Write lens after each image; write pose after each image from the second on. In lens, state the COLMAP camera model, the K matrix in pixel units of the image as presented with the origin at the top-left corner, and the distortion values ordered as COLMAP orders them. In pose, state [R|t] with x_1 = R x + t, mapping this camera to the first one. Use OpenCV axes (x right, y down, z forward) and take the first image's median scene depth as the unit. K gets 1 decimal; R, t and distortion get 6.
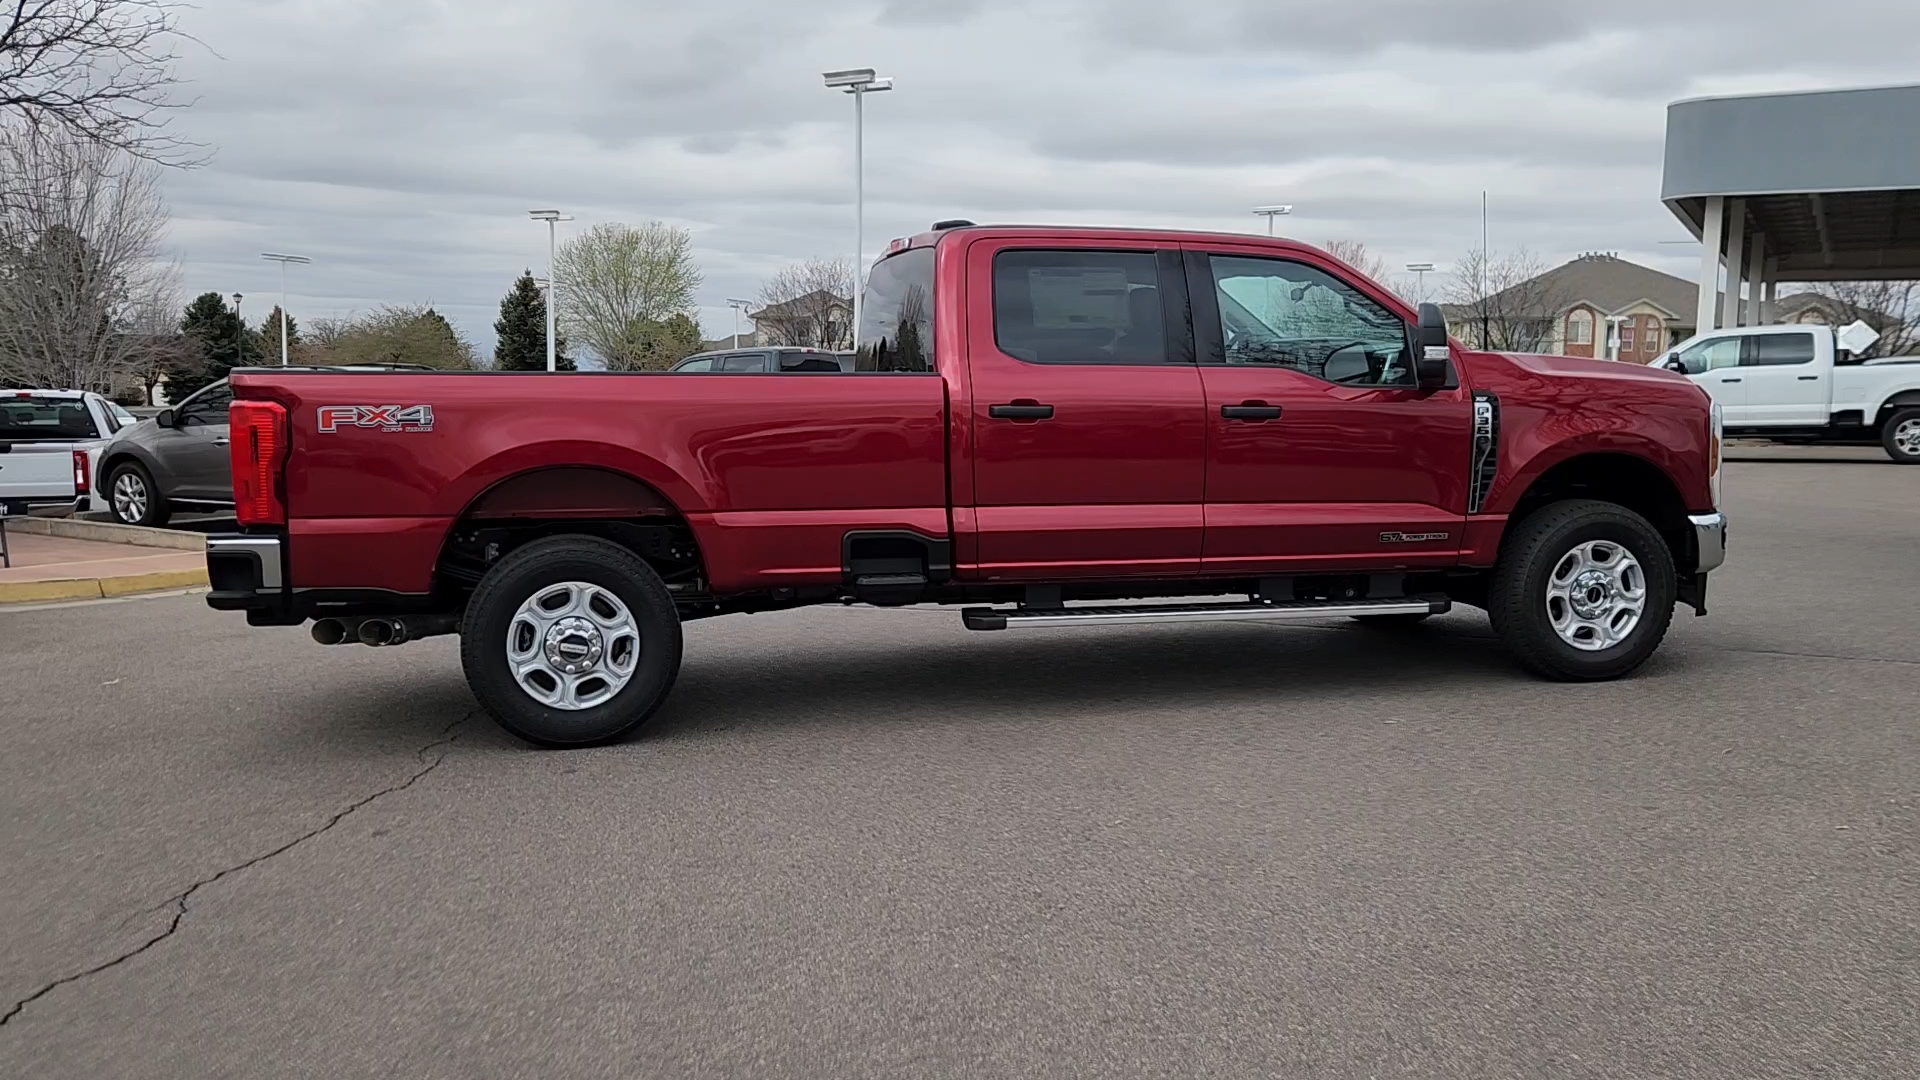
lens RADIAL K [[1614.2, 0, 948.9], [0, 1614.2, 546.2], [0, 0, 1]] dist [0.039202, -0.015770]
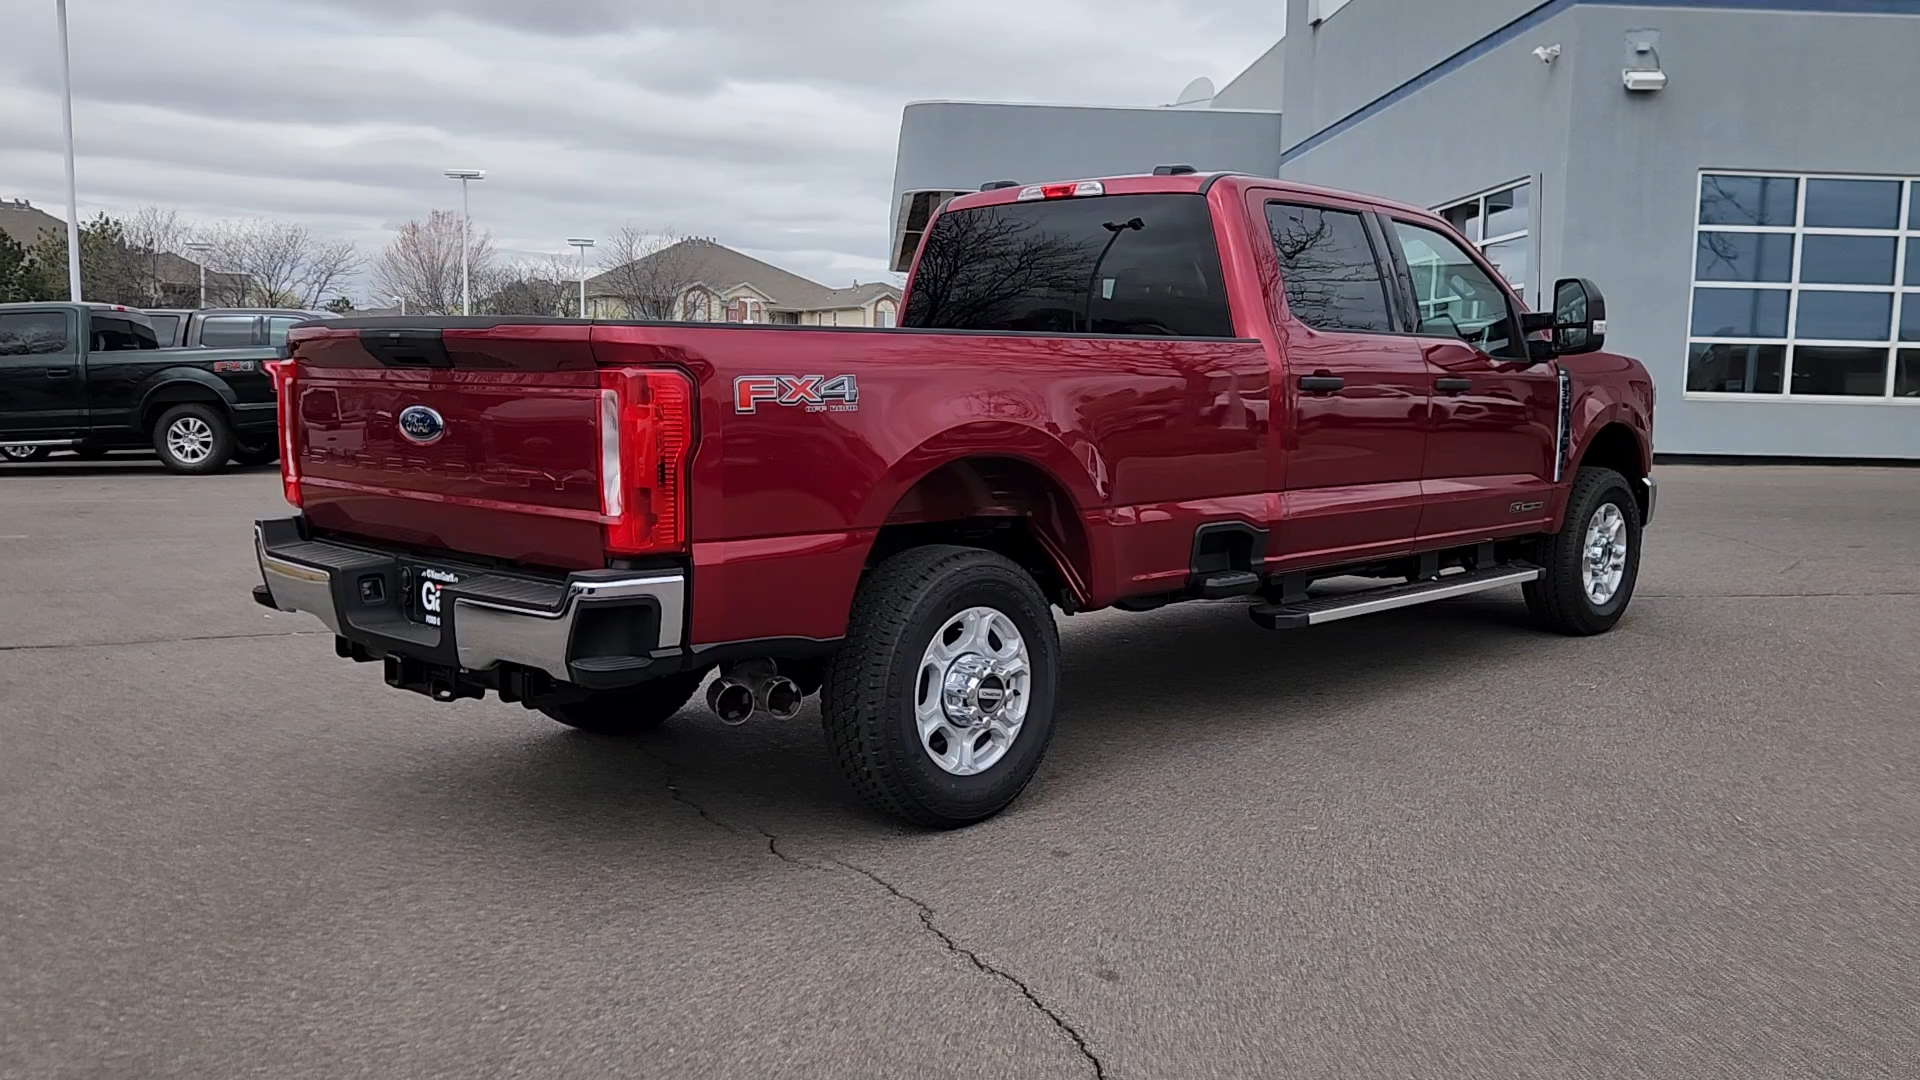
lens RADIAL K [[1612.9, 0, 948.1], [0, 1612.9, 548.4], [0, 0, 1]] dist [0.040397, -0.032252]
pose [[0.849486, -0.052358, 0.525007, -0.582422], [0.043502, 0.998626, 0.029202, -0.025838], [-0.525815, -0.001968, 0.850597, 0.327350]]
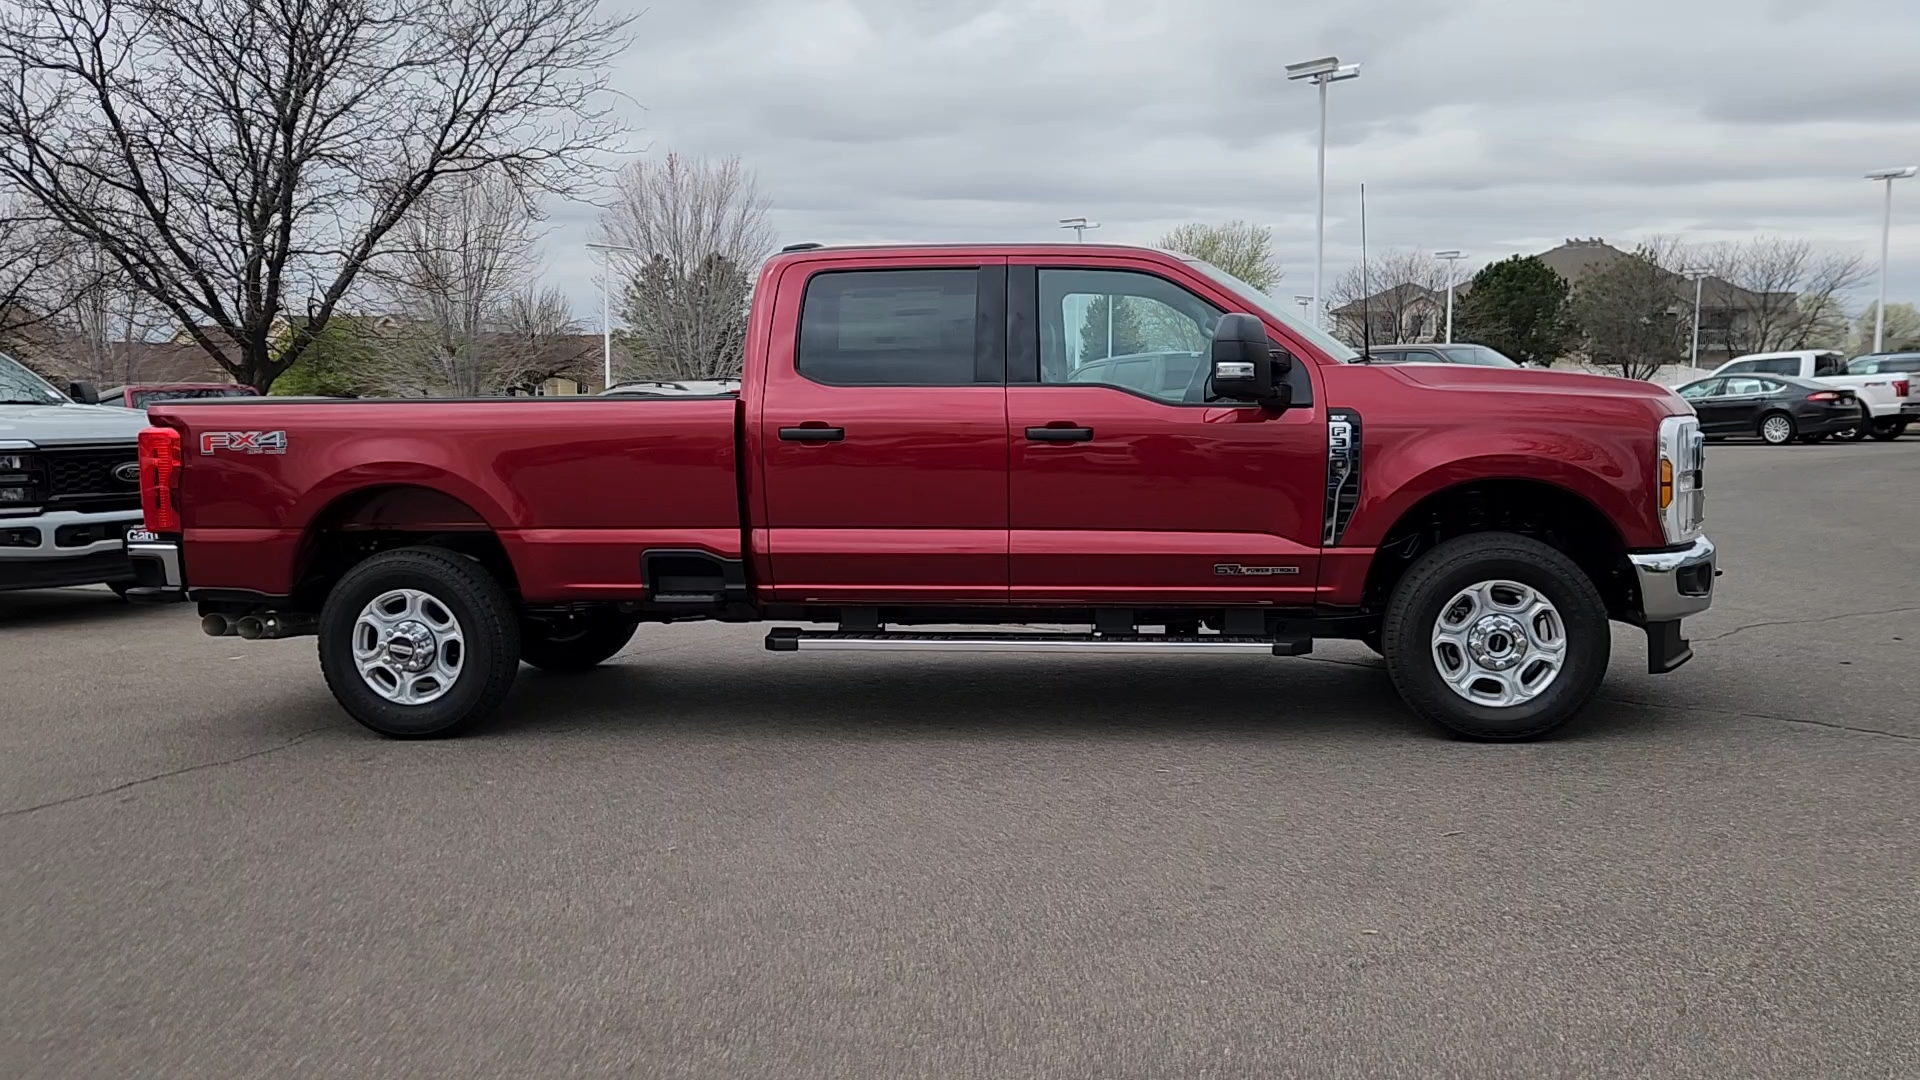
lens RADIAL K [[1612.9, 0, 948.1], [0, 1612.9, 548.4], [0, 0, 1]] dist [0.040397, -0.032252]
pose [[0.929501, 0.025012, -0.367970, 0.472010], [-0.024042, 0.999685, 0.007219, -0.020783], [0.368035, 0.002136, 0.929810, 0.096019]]
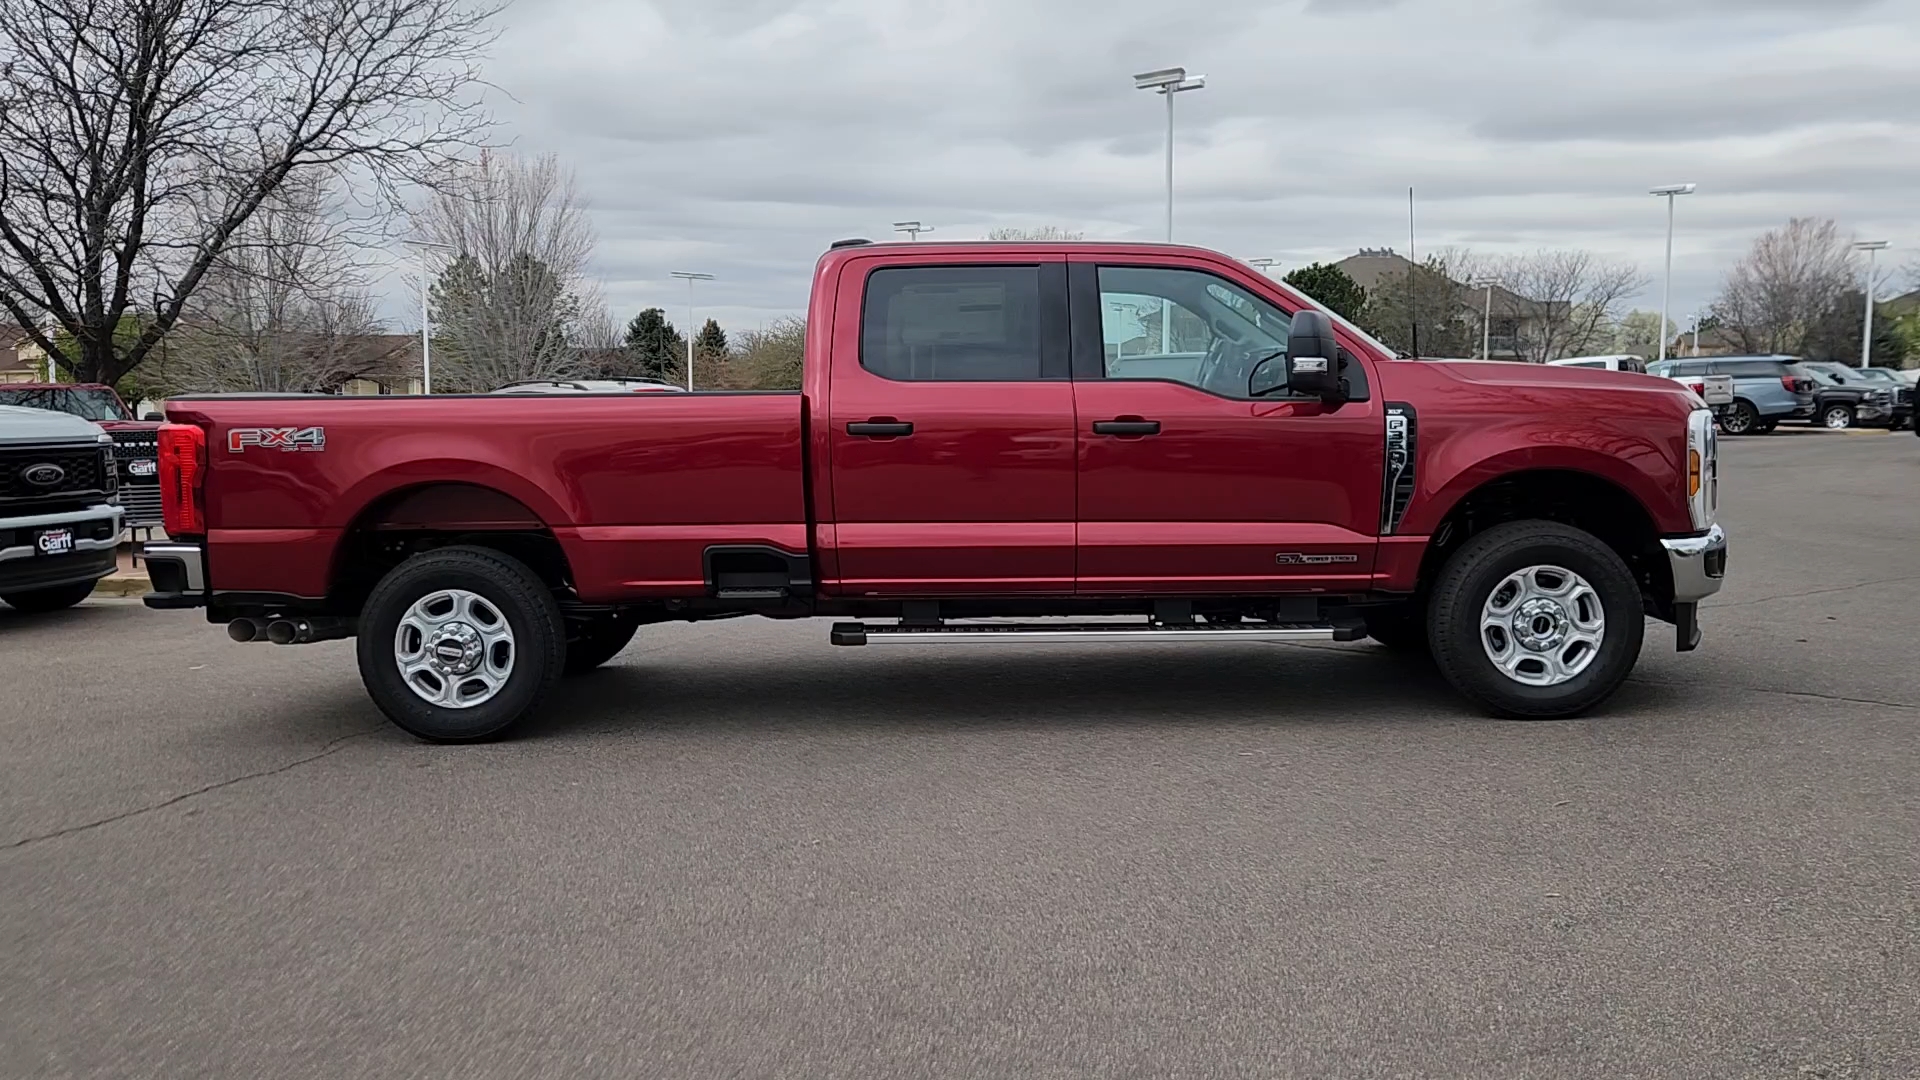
lens RADIAL K [[1612.9, 0, 948.1], [0, 1612.9, 548.4], [0, 0, 1]] dist [0.040397, -0.032252]
pose [[0.967003, 0.013730, -0.254397, 0.327519], [-0.013411, 0.999906, 0.002990, -0.011973], [0.254414, 0.000520, 0.967095, 0.037308]]
